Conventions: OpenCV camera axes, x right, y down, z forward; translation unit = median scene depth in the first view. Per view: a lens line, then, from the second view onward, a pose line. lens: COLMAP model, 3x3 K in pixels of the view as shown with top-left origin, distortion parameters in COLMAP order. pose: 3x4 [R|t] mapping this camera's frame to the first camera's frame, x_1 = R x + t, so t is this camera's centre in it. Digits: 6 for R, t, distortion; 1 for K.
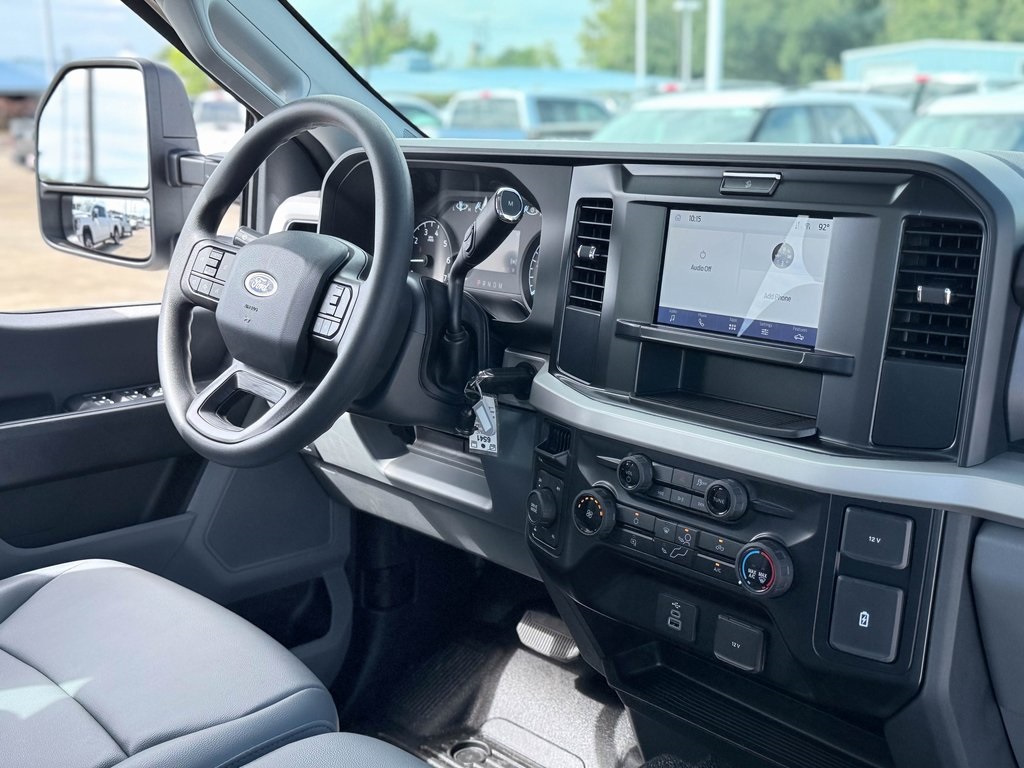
lens RADIAL K [[1209.9, 0, 509.3], [0, 1209.9, 380.9], [0, 0, 1]] dist [0.097142, 0.000000]
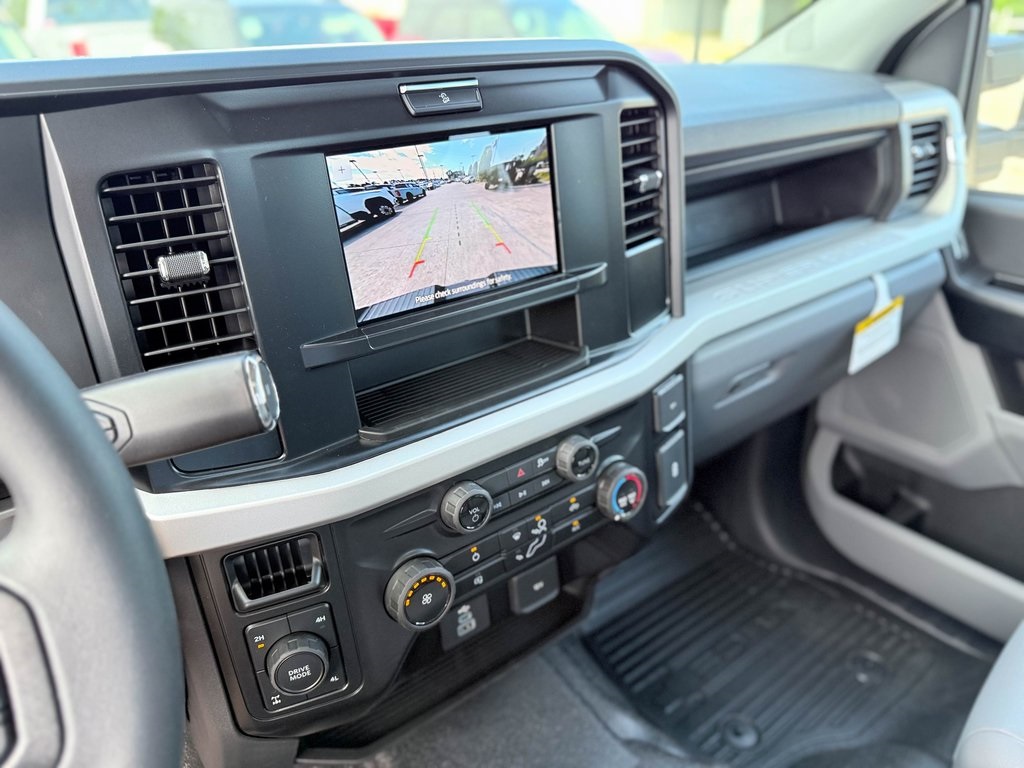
lens RADIAL K [[750.8, 0, 520.1], [0, 750.8, 392.1], [0, 0, 1]] dist [0.052610, -0.081982]
pose [[0.067377, -0.444623, 0.893180, -0.264901], [0.232200, 0.877621, 0.419361, -0.165884], [-0.970332, 0.179142, 0.162373, 0.808619]]
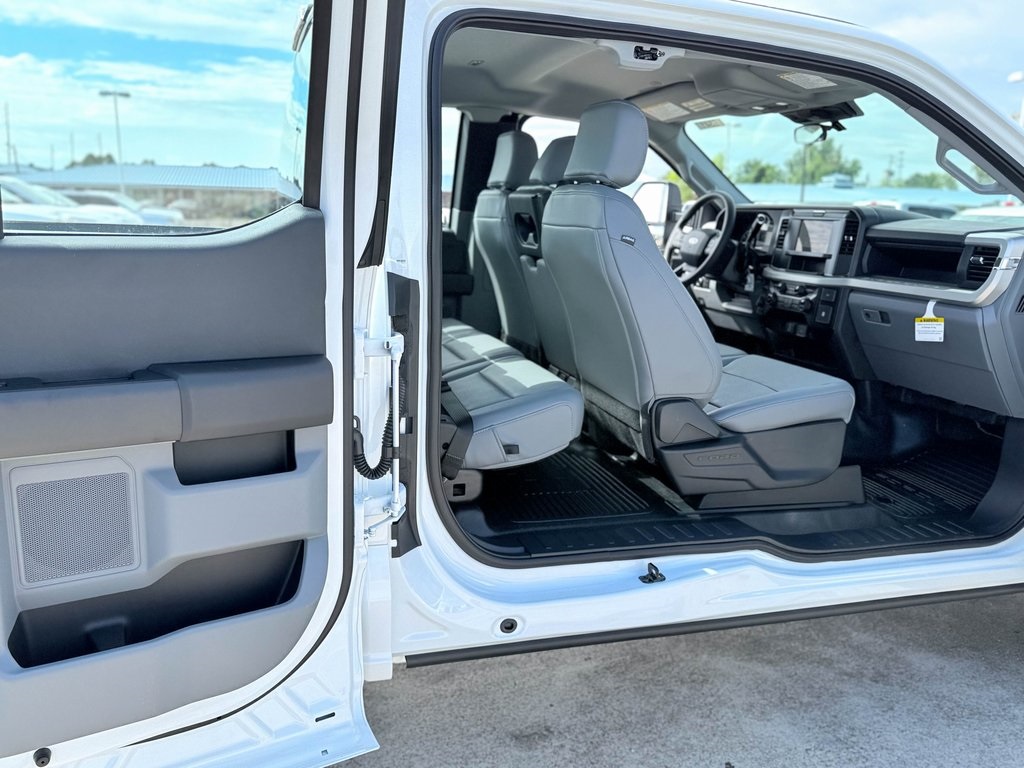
lens RADIAL K [[839.0, 0, 502.3], [0, 839.0, 381.1], [0, 0, 1]] dist [0.030958, -0.015074]
pose [[0.898928, 0.120784, -0.421118, 0.440670], [-0.129604, 0.991536, 0.007734, 0.437020], [0.418488, 0.047626, 0.906973, -1.689318]]
